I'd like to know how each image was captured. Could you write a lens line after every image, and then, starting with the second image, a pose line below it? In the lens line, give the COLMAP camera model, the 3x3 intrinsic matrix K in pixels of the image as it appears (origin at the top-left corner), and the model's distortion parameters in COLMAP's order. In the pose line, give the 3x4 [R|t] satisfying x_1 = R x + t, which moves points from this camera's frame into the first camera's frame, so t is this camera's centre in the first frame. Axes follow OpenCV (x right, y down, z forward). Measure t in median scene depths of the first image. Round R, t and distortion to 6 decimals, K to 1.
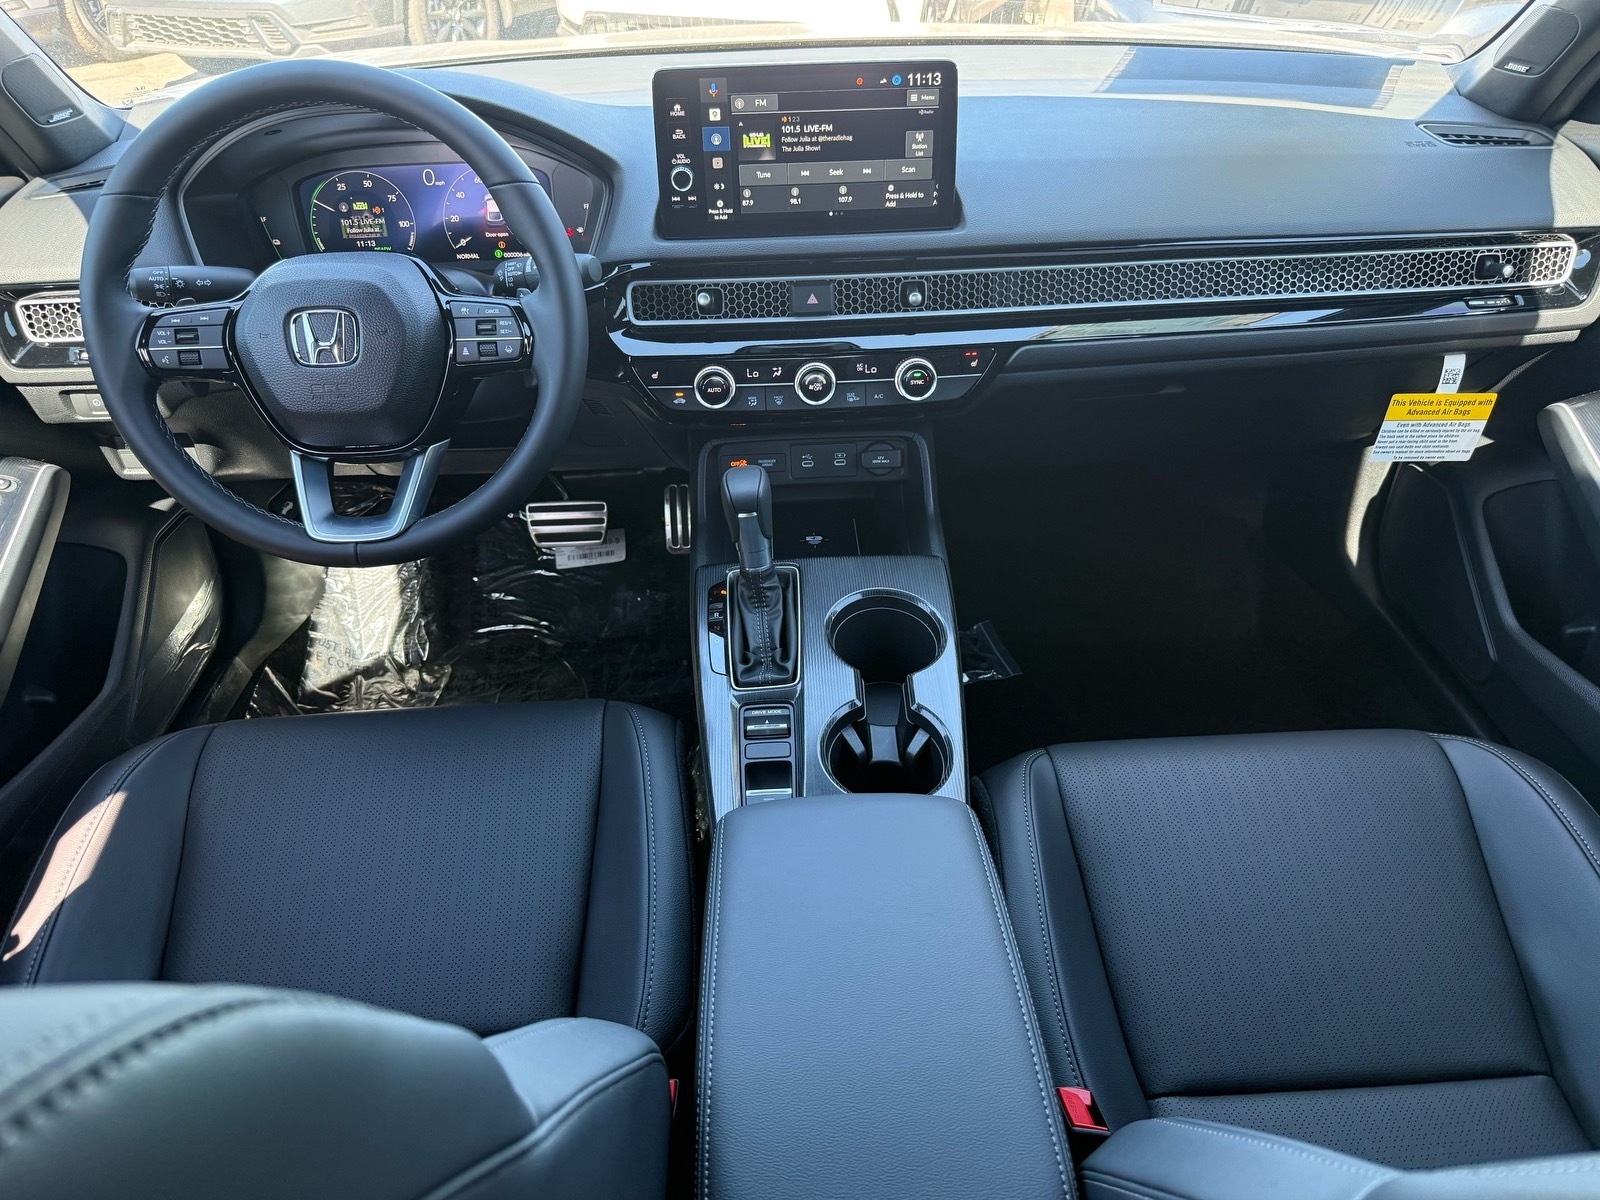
lens RADIAL K [[1059.4, 0, 794.2], [0, 1059.4, 624.4], [0, 0, 1]] dist [0.032892, -0.052812]
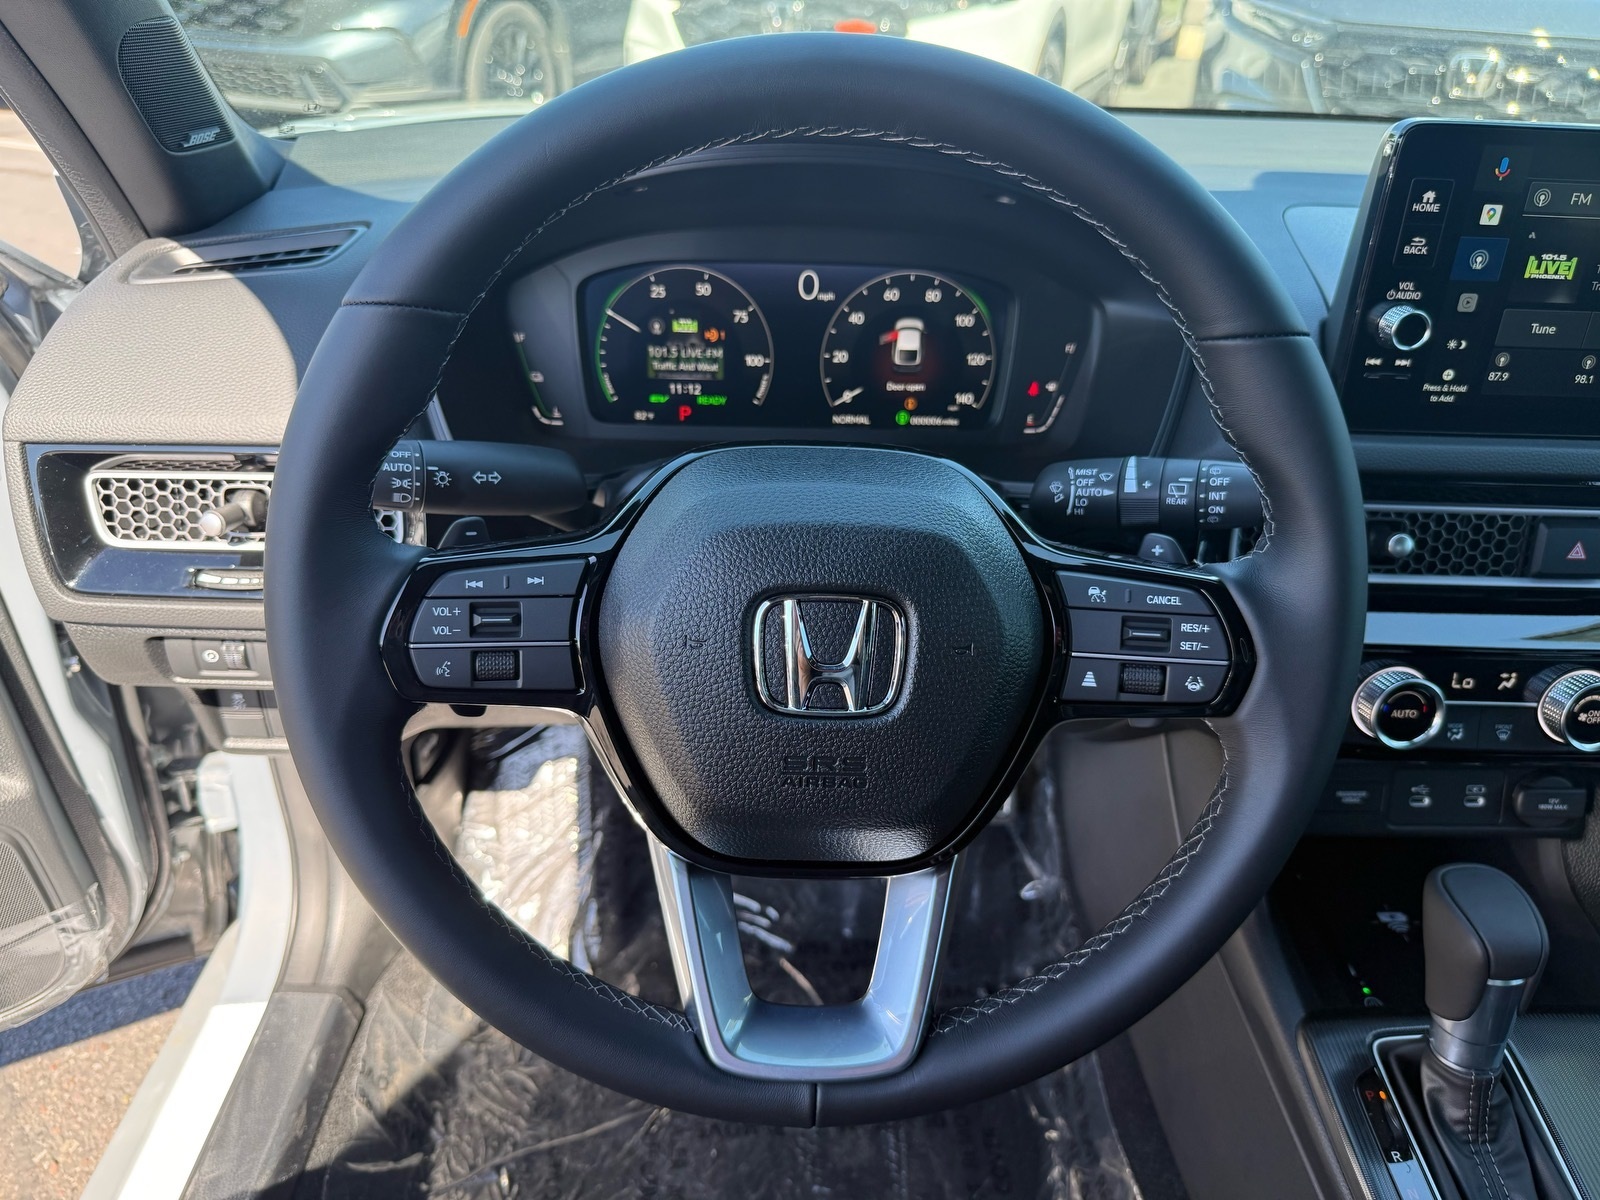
lens RADIAL K [[1120.2, 0, 797.6], [0, 1120.2, 632.6], [0, 0, 1]] dist [0.020671, -0.048416]
pose [[0.998371, 0.056927, 0.003795, -0.387051], [-0.056406, 0.994848, -0.084238, -0.202754], [-0.008571, 0.083887, 0.996438, 0.457957]]
